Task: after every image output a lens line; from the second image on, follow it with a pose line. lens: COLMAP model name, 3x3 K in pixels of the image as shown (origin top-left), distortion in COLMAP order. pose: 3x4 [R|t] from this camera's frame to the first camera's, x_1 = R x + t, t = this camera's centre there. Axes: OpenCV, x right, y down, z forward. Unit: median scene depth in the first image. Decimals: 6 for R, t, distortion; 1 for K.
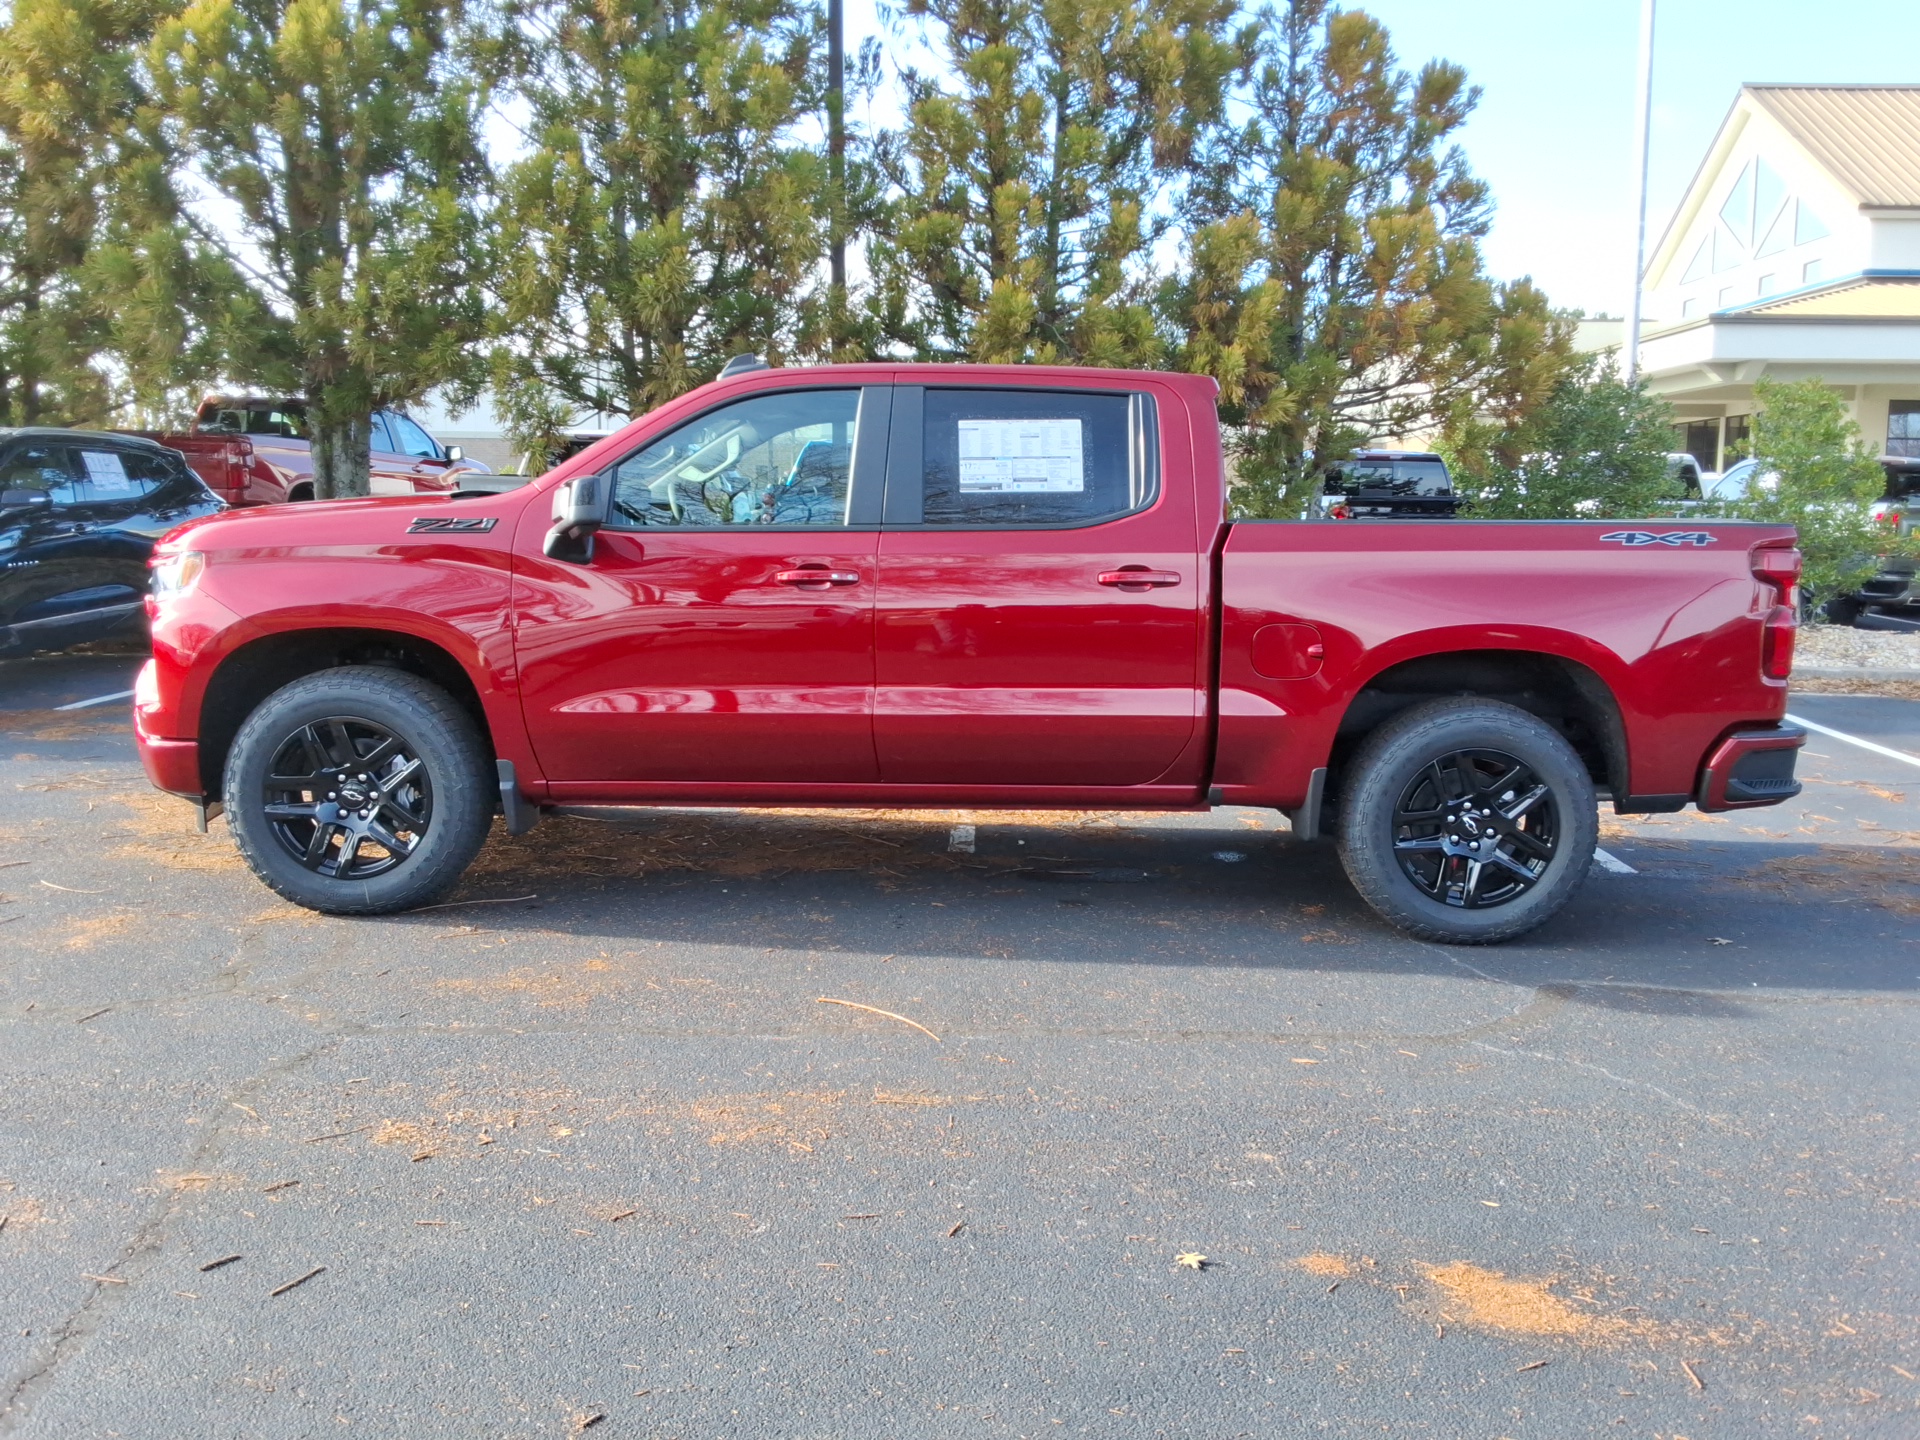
lens RADIAL K [[1538.1, 0, 956.2], [0, 1538.1, 715.6], [0, 0, 1]] dist [0.118618, -0.189014]
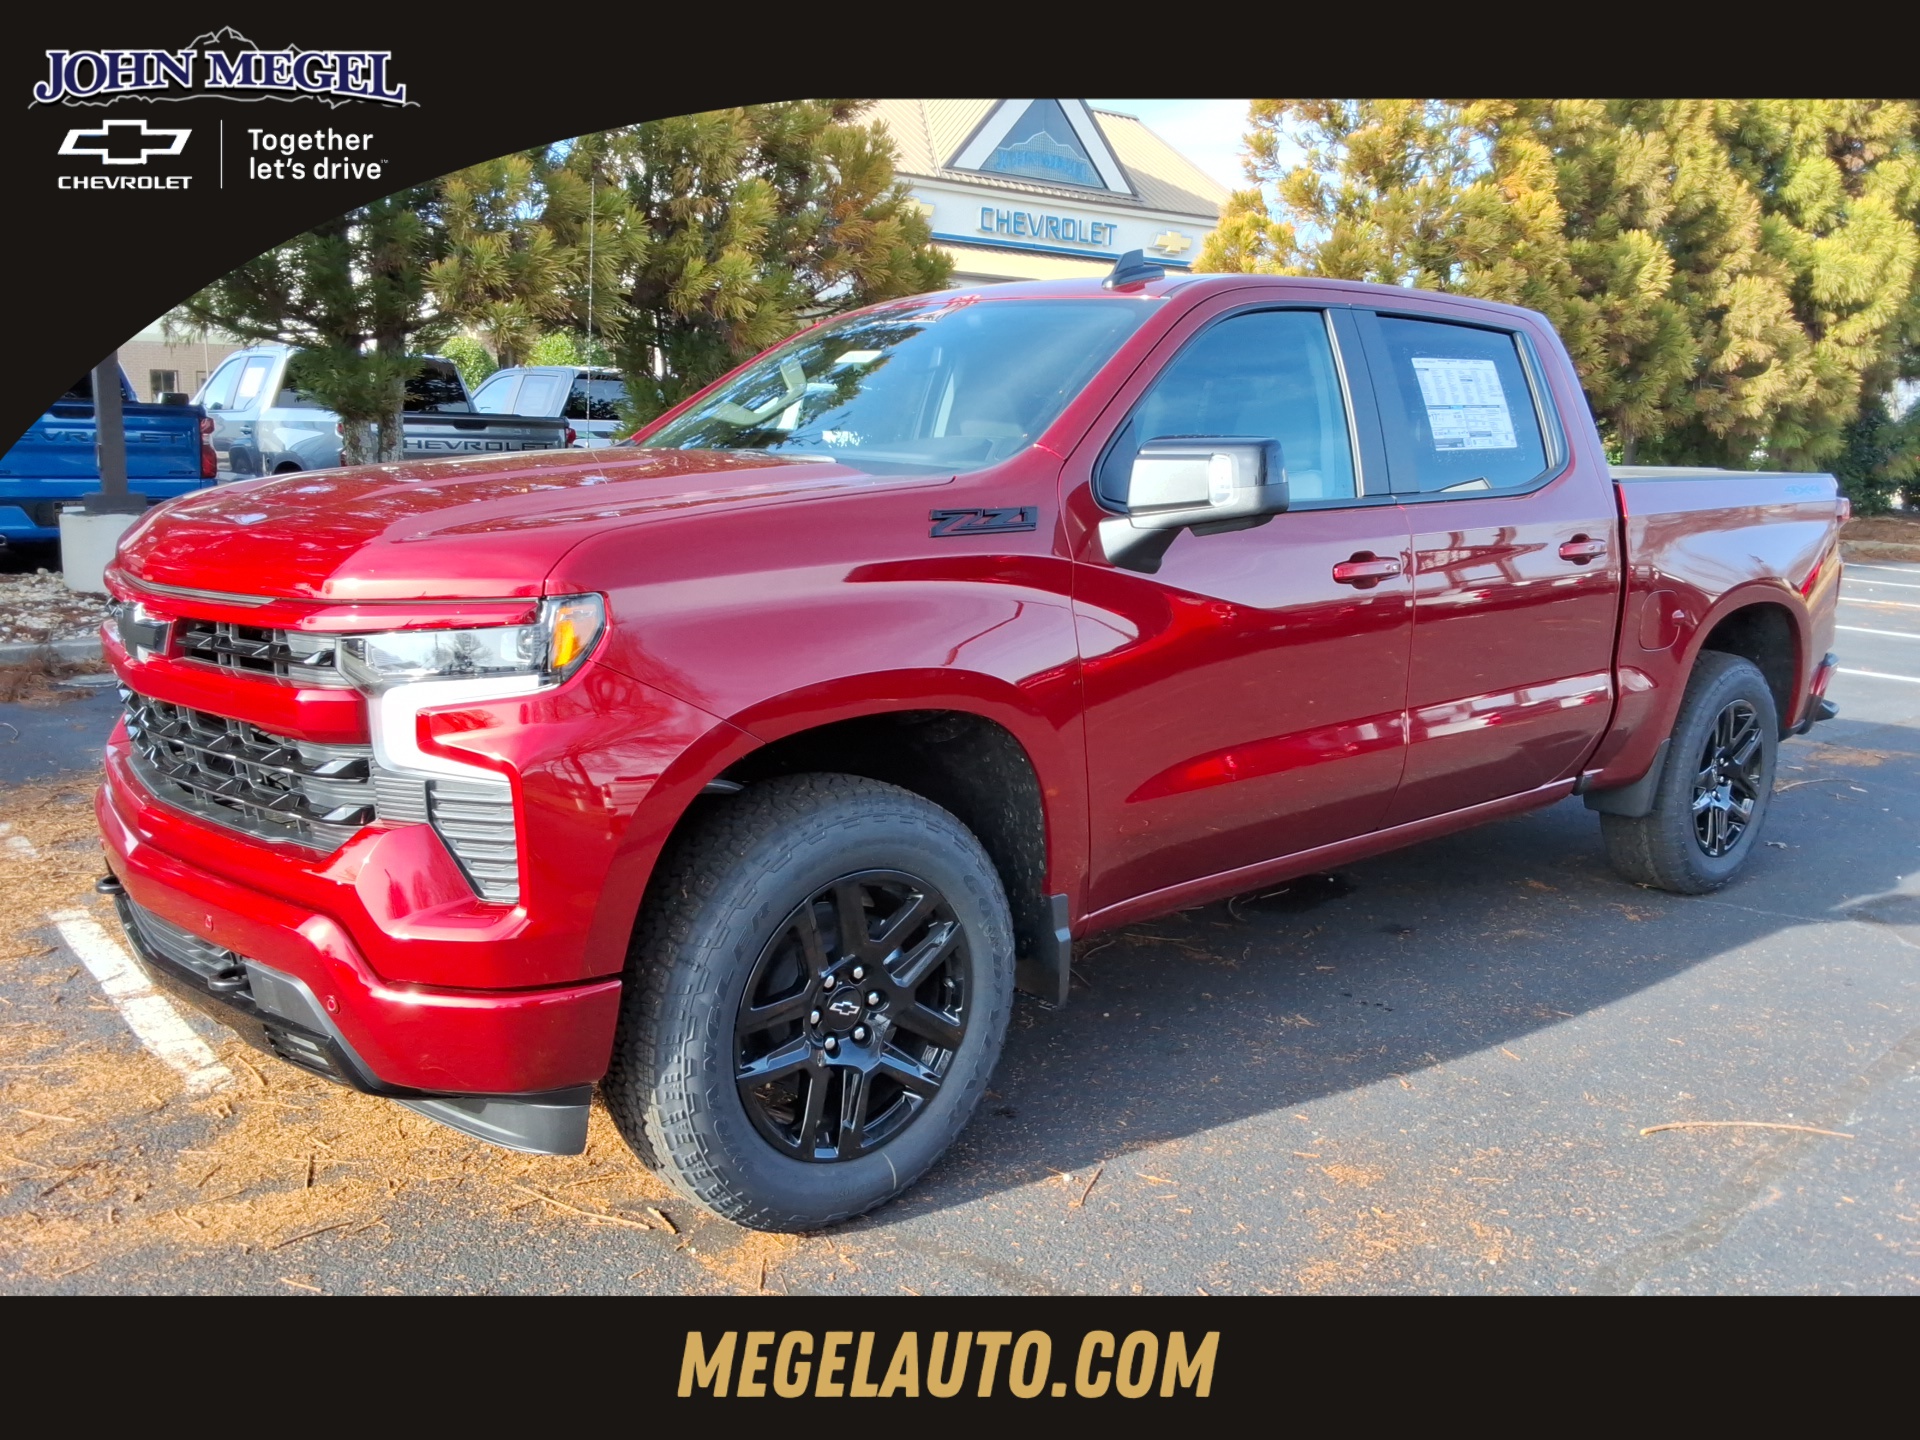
lens RADIAL K [[1538.1, 0, 974.9], [0, 1538.1, 724.7], [0, 0, 1]] dist [0.118618, -0.189014]
pose [[0.748977, -0.121643, 0.651334, -0.703429], [0.084368, 0.992511, 0.088345, -0.095398], [-0.657203, -0.011217, 0.753630, 0.553060]]
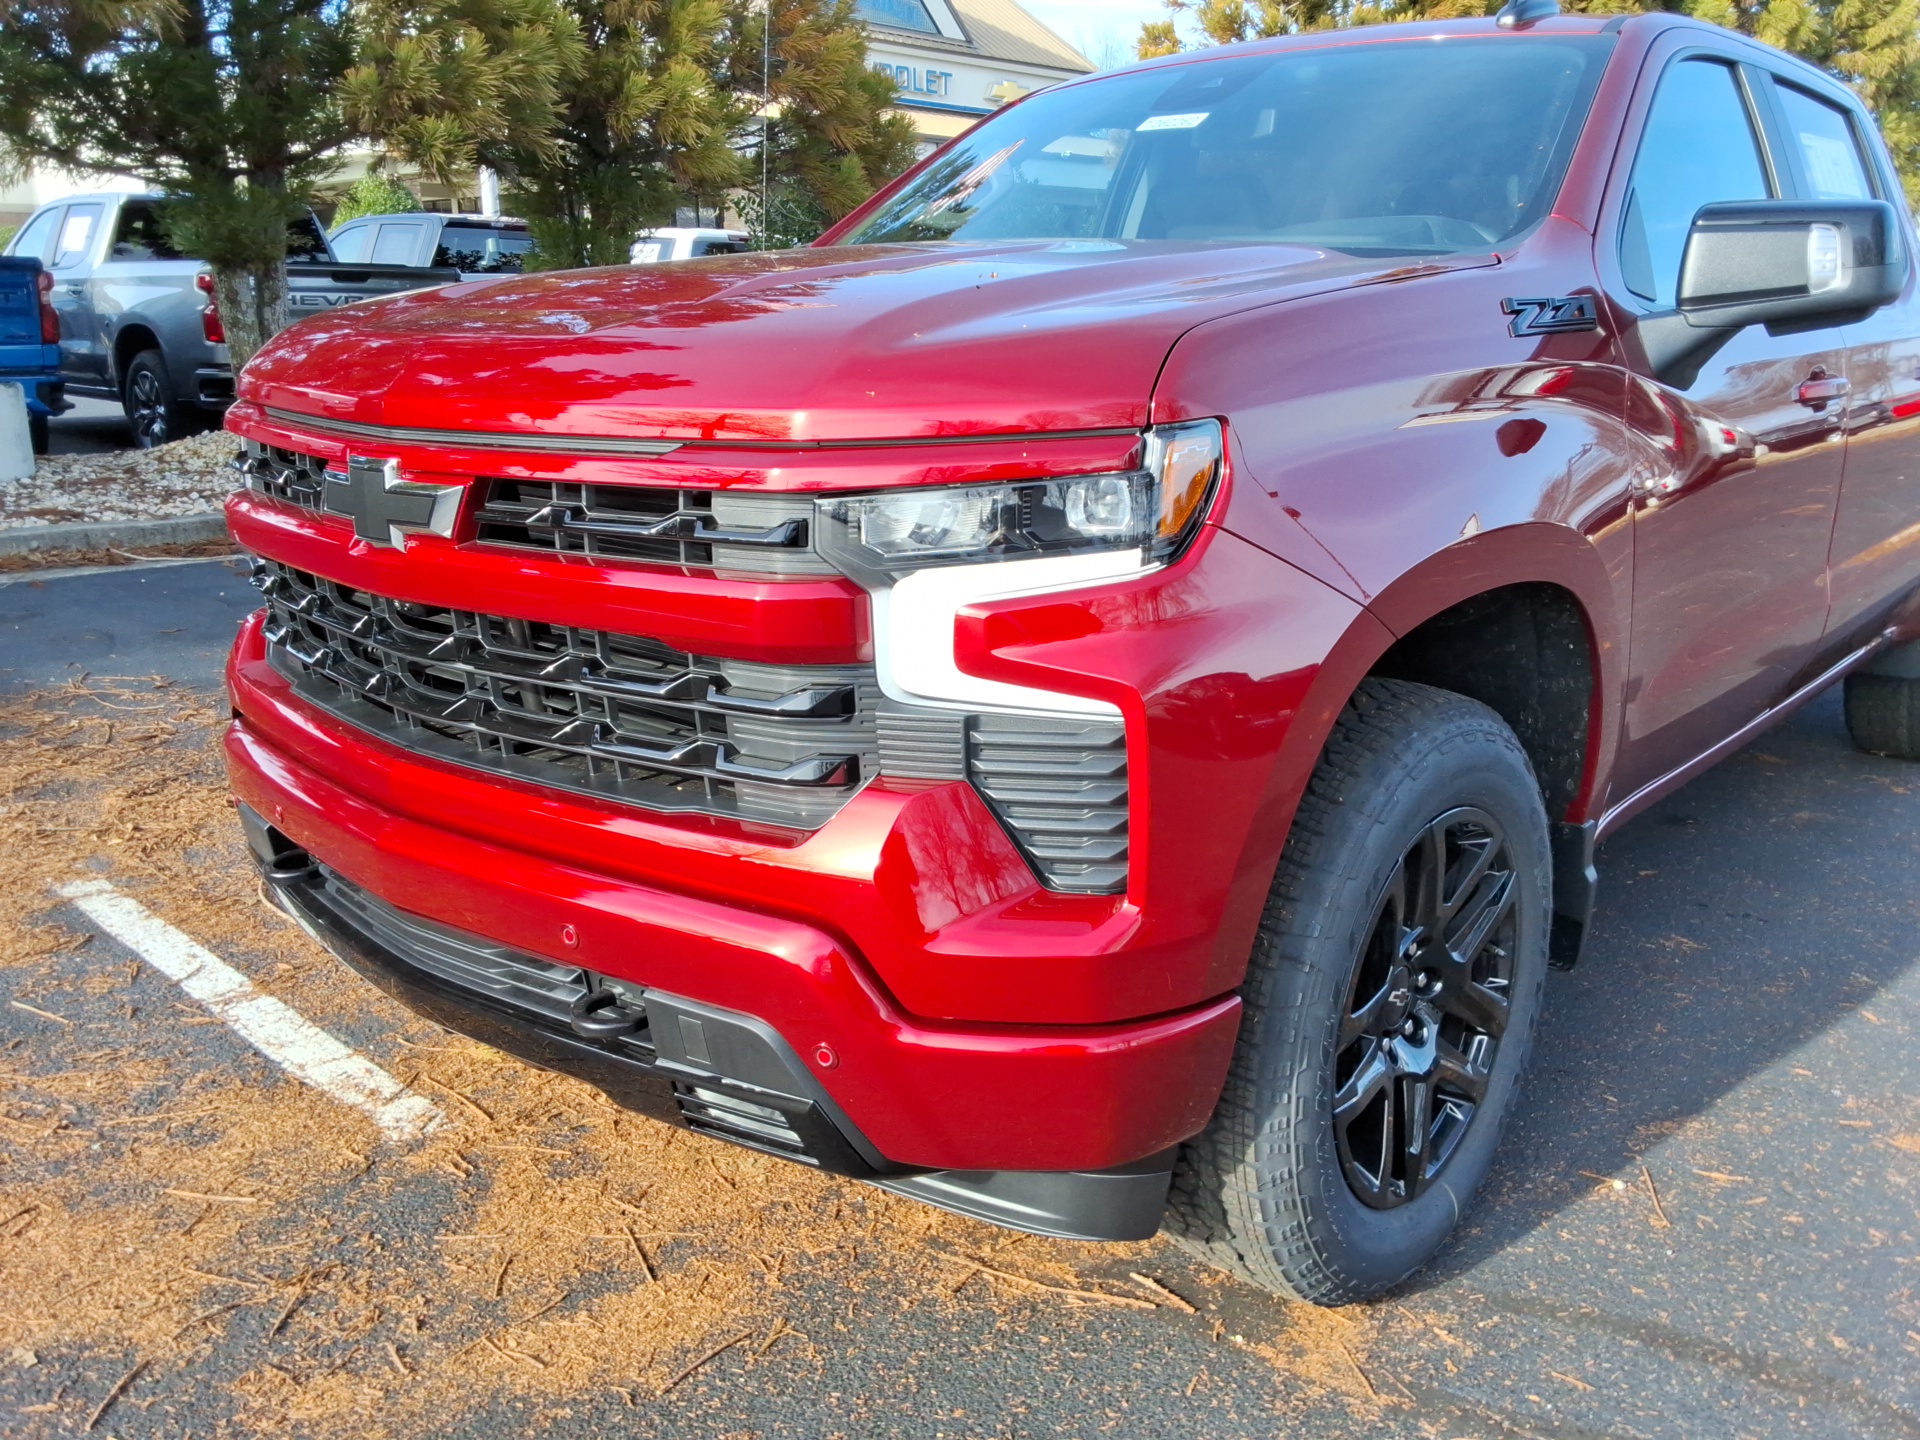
lens RADIAL K [[1538.1, 0, 977.0], [0, 1538.1, 719.8], [0, 0, 1]] dist [0.118618, -0.189014]
pose [[0.663733, -0.202043, 0.720165, -0.742546], [0.107150, 0.978579, 0.175787, -0.104006], [-0.740255, -0.039510, 0.671164, 0.814387]]
